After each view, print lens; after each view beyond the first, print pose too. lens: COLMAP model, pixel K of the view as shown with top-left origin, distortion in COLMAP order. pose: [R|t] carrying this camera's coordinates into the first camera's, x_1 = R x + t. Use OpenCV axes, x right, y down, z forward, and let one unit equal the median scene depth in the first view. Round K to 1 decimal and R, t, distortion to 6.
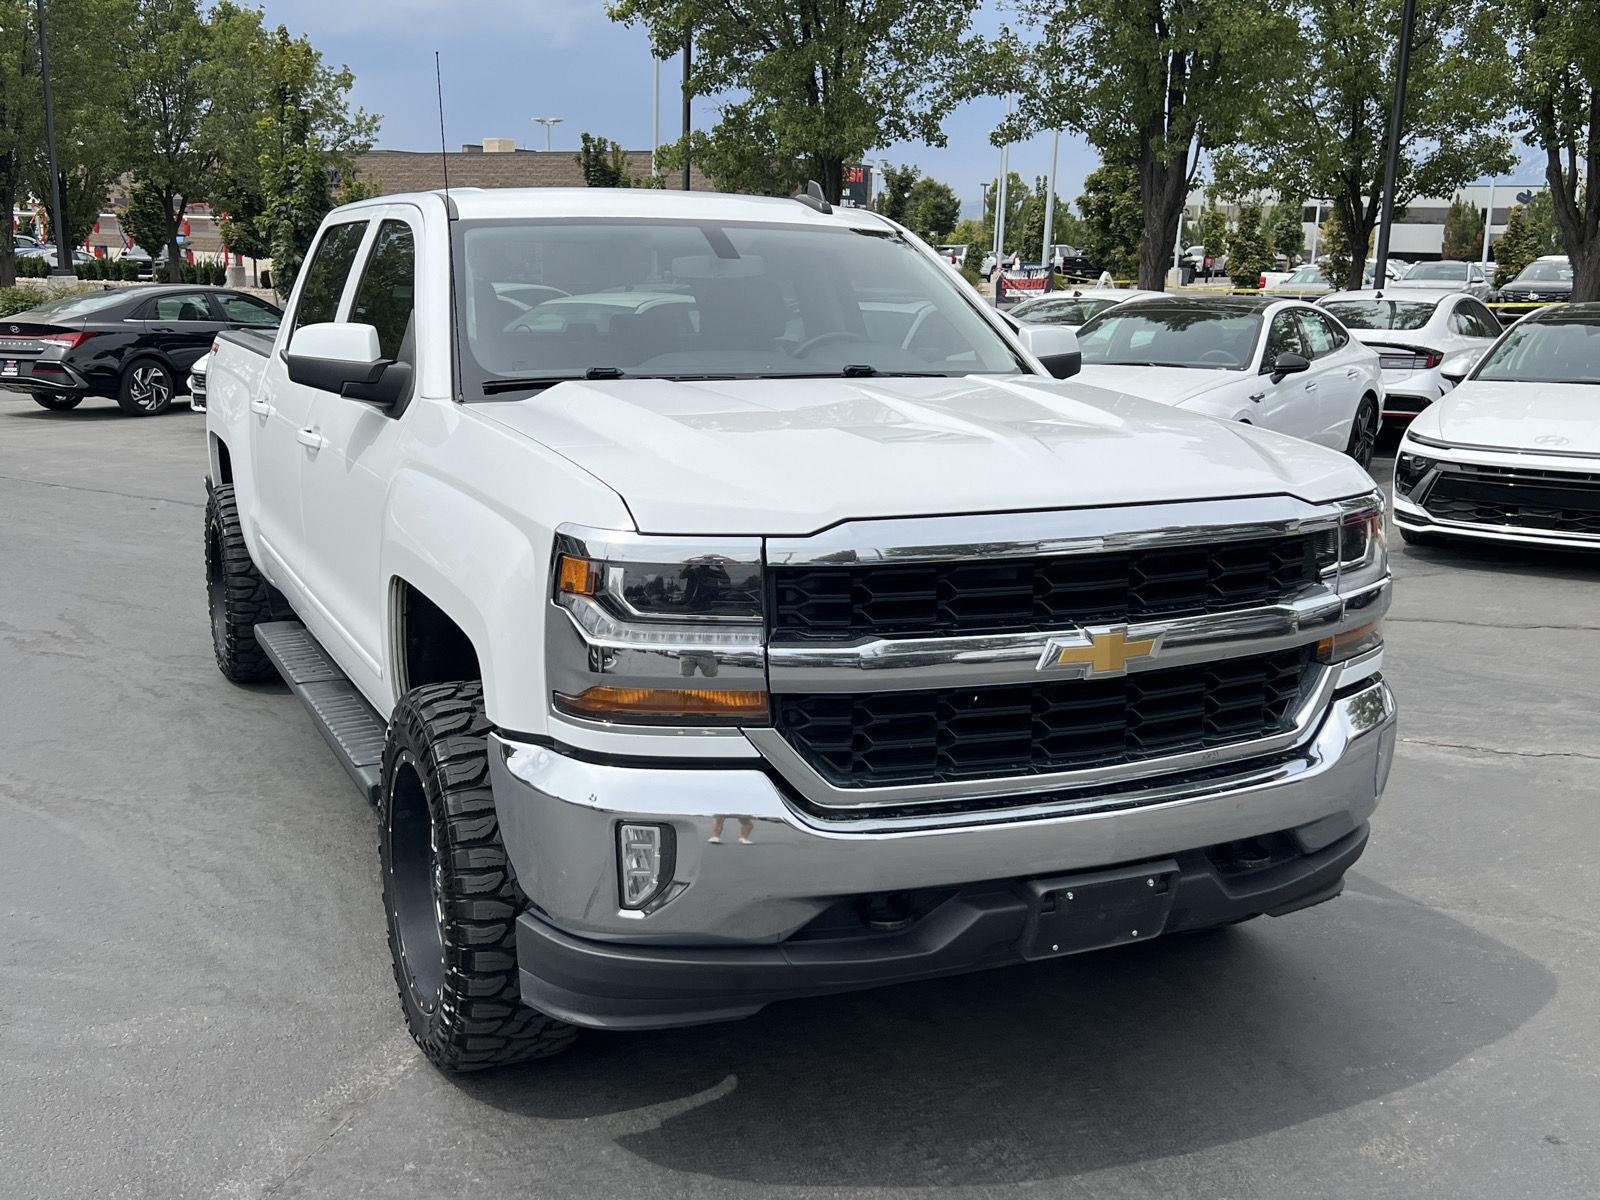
lens RADIAL K [[1505.3, 0, 800.0], [0, 1505.3, 600.0], [0, 0, 1]] dist [0.062044, -0.108237]
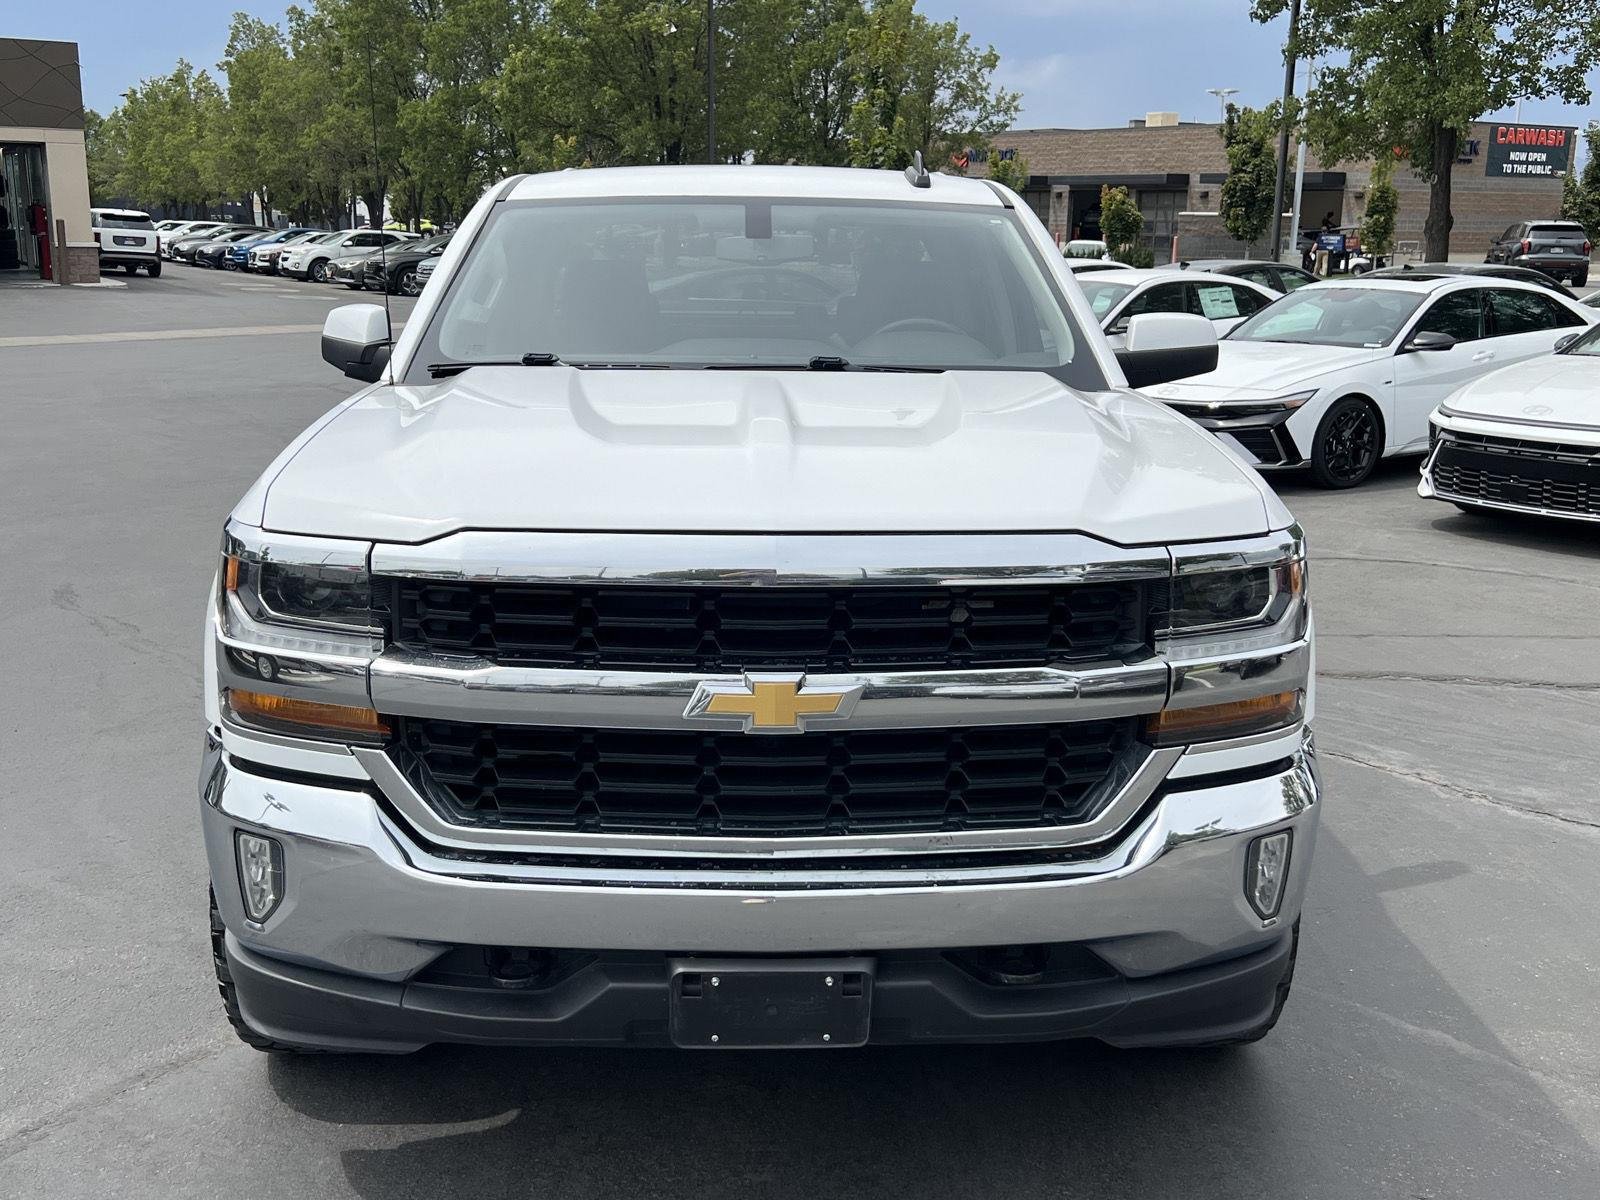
lens RADIAL K [[1542.2, 0, 800.0], [0, 1542.2, 600.0], [0, 0, 1]] dist [0.014770, -0.006674]
pose [[0.932556, 0.076964, -0.352725, 0.482352], [-0.073625, 0.997023, 0.022894, -0.041314], [0.353437, 0.004619, 0.935447, 0.182546]]
